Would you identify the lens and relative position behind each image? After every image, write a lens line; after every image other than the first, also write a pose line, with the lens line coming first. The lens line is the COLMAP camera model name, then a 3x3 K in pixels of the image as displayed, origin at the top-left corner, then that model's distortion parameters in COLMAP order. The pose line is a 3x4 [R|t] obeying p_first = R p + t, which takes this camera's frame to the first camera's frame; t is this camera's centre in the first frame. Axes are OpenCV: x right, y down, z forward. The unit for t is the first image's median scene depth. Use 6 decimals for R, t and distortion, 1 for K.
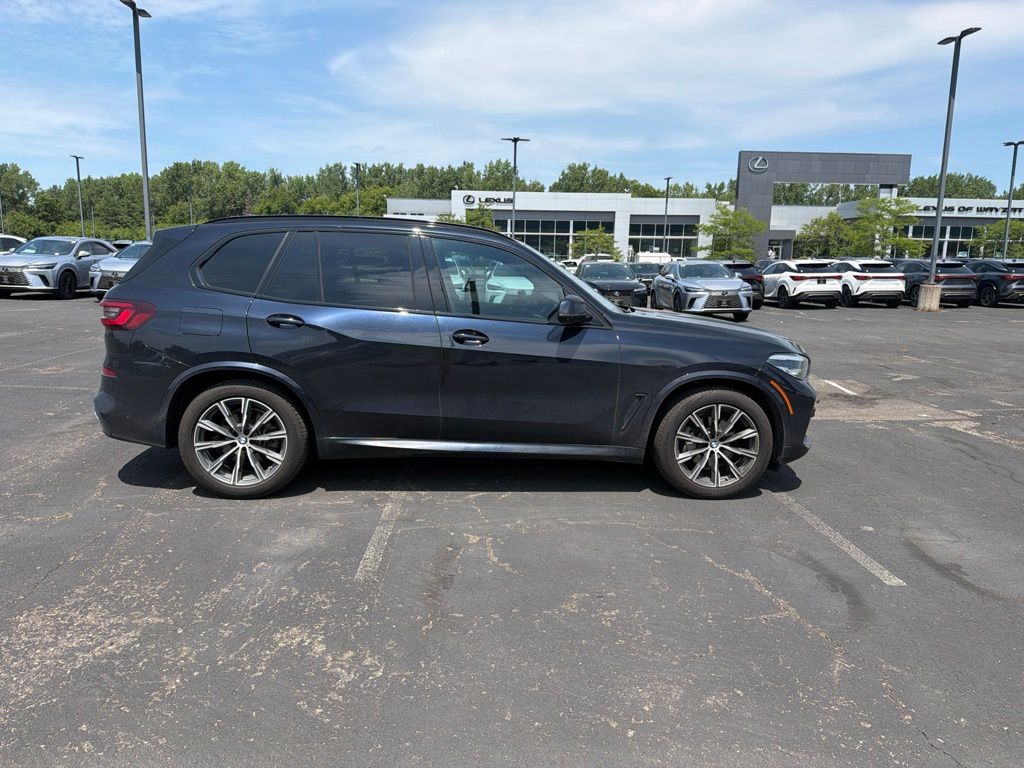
lens RADIAL K [[720.2, 0, 514.4], [0, 720.2, 399.0], [0, 0, 1]] dist [0.038069, -0.049534]
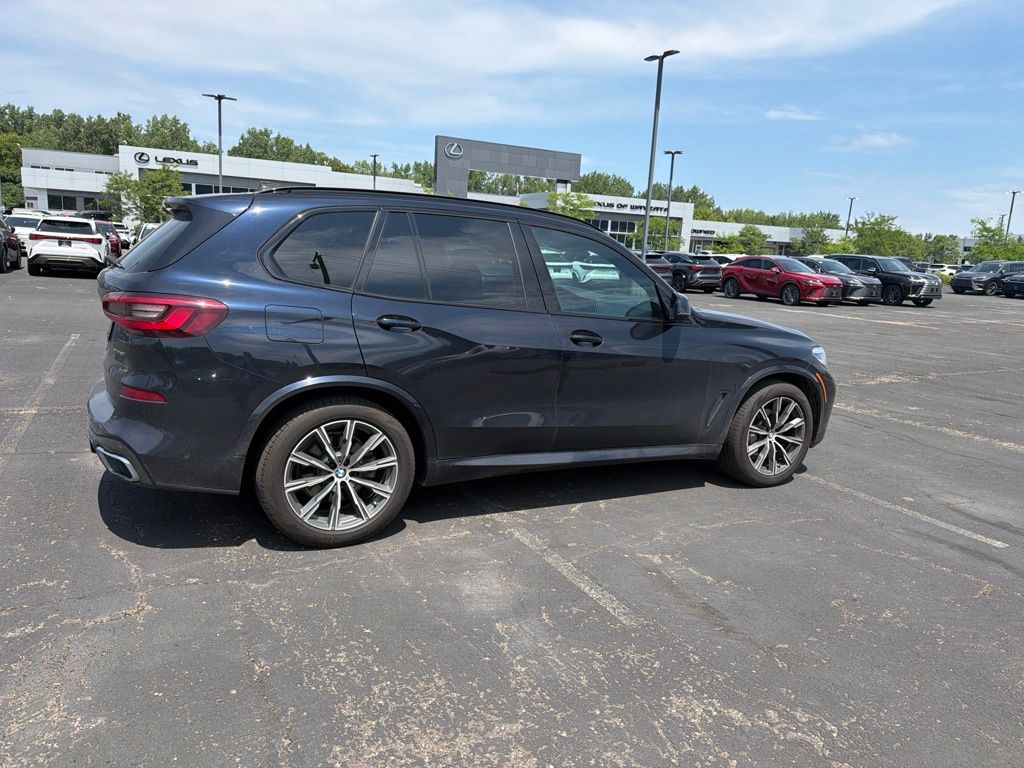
lens RADIAL K [[720.2, 0, 518.4], [0, 720.2, 393.6], [0, 0, 1]] dist [0.038069, -0.049534]
pose [[0.906721, -0.047965, 0.418995, -0.501422], [0.038202, 0.998768, 0.031664, -0.045110], [-0.419997, -0.012704, 0.907436, 0.193875]]
